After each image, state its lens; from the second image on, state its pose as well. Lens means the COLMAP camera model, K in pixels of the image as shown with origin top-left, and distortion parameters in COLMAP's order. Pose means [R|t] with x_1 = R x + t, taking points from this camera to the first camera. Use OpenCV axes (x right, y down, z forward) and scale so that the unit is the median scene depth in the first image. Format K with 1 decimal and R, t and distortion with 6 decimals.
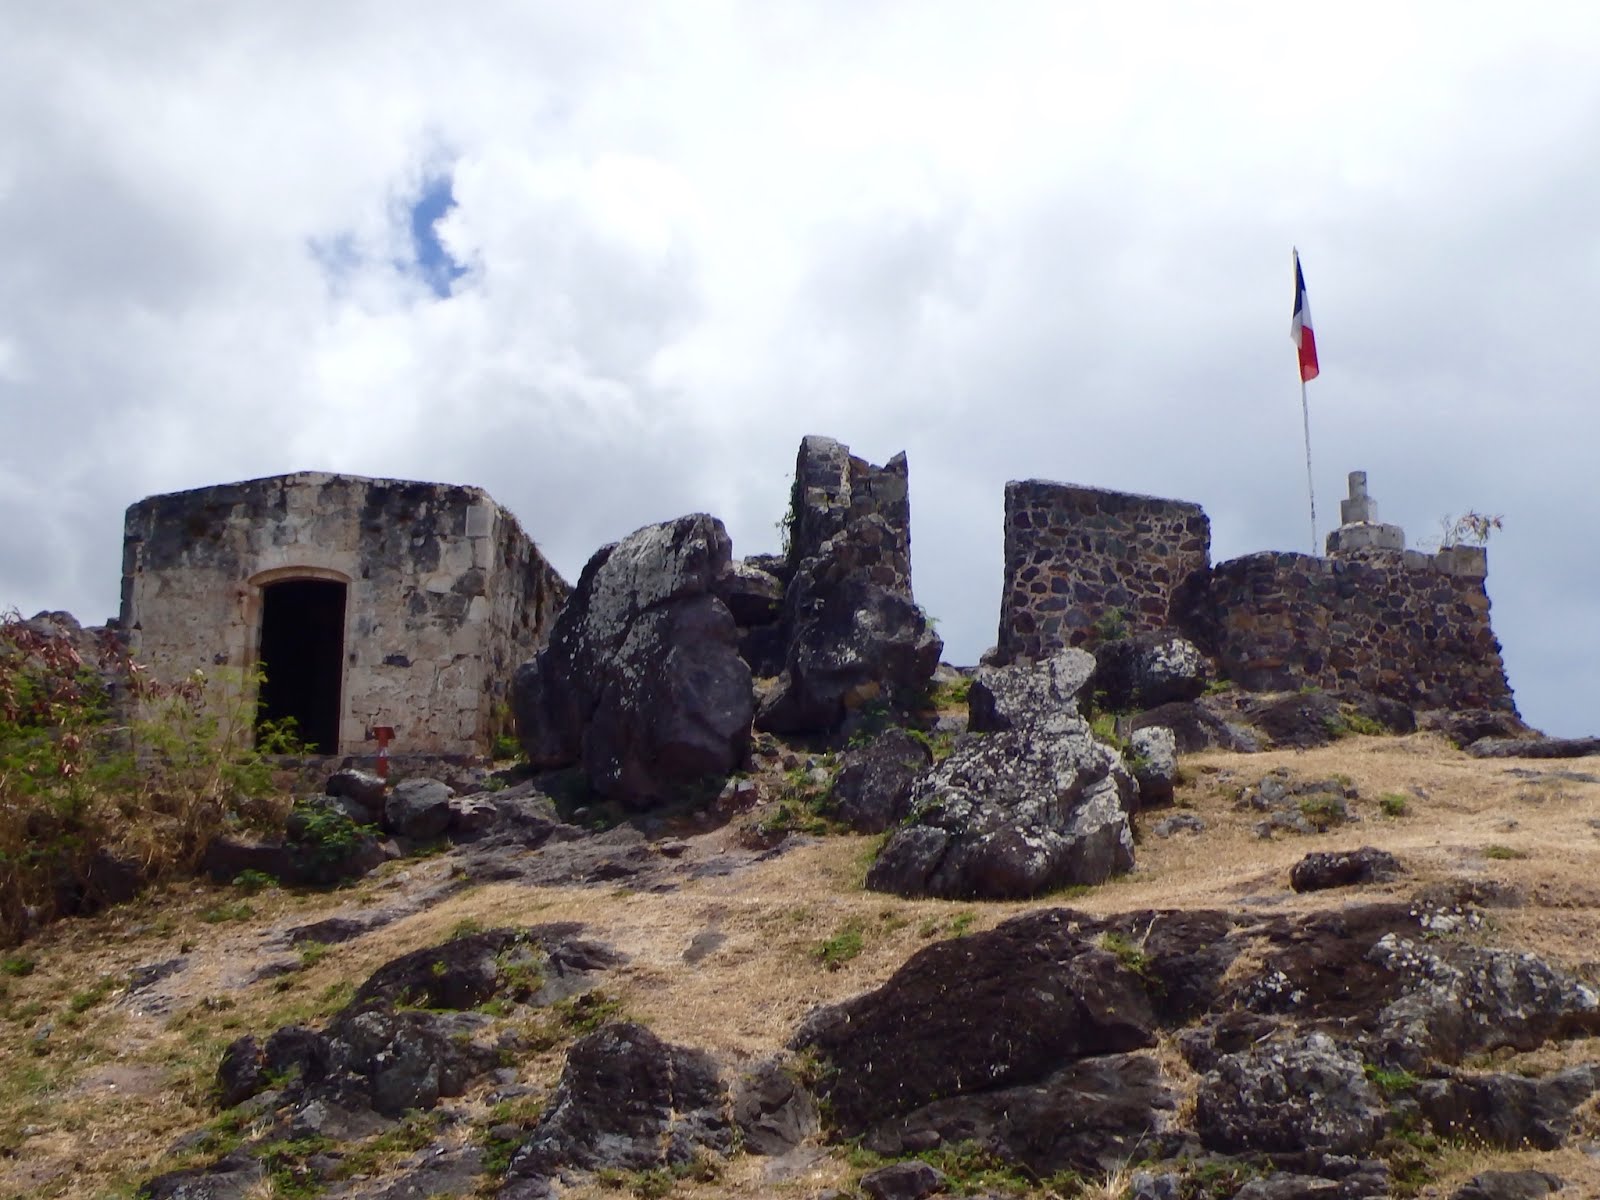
lens RADIAL K [[2094.2, 0, 801.0], [0, 2094.2, 609.3], [0, 0, 1]] dist [-0.096167, 0.000000]
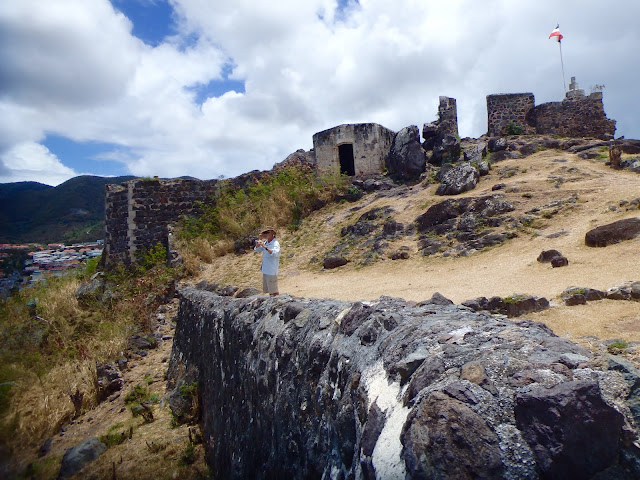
lens RADIAL K [[837.7, 0, 318.9], [0, 837.7, 240.4], [0, 0, 1]] dist [-0.096167, 0.000000]
pose [[0.947504, -0.087508, -0.307535, 0.356917], [0.157097, 0.965131, 0.209385, -0.245065], [0.278488, -0.246706, 0.928214, -1.144712]]
